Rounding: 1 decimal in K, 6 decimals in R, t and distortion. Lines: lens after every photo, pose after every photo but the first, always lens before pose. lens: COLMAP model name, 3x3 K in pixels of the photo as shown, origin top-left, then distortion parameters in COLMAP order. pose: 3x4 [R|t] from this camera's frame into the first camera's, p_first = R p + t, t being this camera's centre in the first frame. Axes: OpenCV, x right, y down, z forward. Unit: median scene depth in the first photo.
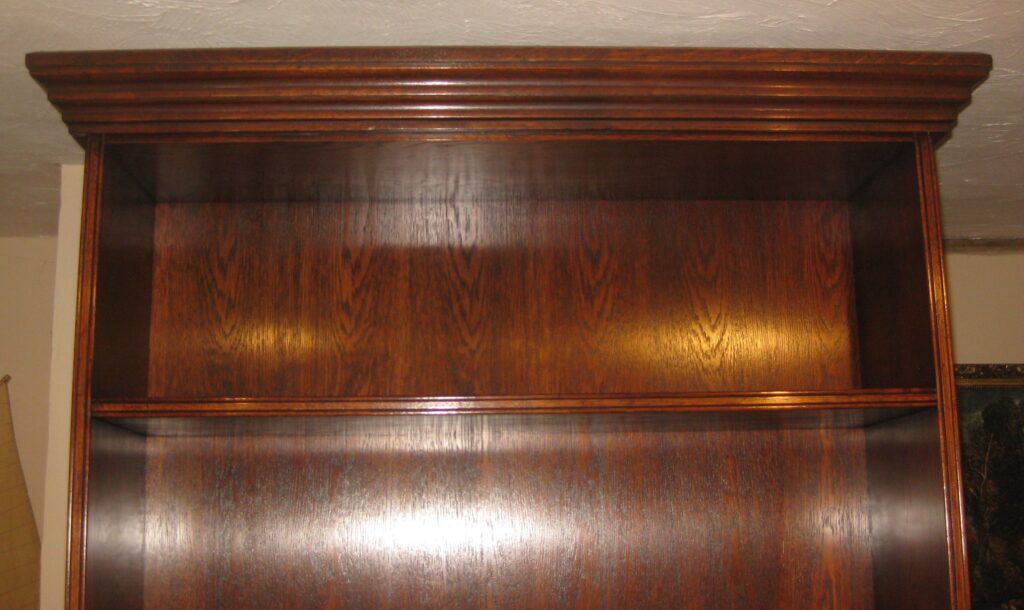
lens RADIAL K [[1394.4, 0, 512.0], [0, 1394.4, 305.0], [0, 0, 1]] dist [-0.165361, 0.016220]
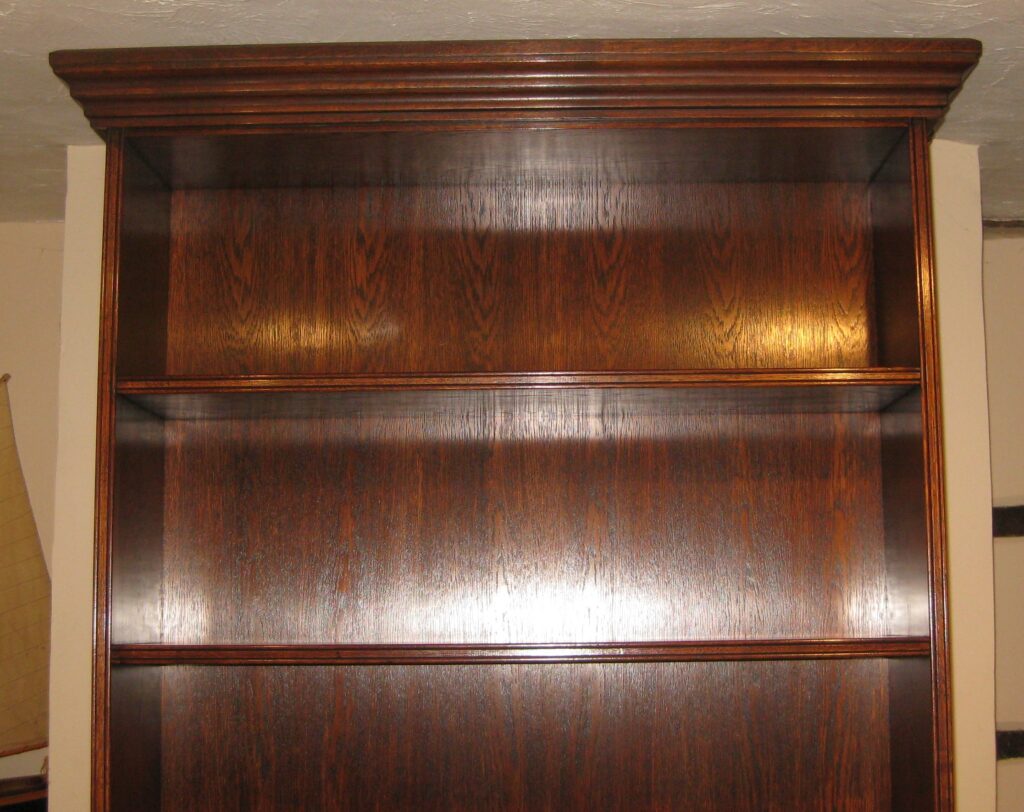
lens RADIAL K [[1805.8, 0, 512.0], [0, 1805.8, 406.0], [0, 0, 1]] dist [-0.155888, -0.047604]
pose [[0.998269, 0.000063, -0.058814, 0.068206], [0.003314, 0.998351, 0.057305, 0.009645], [0.058721, -0.057401, 0.996623, -0.305388]]
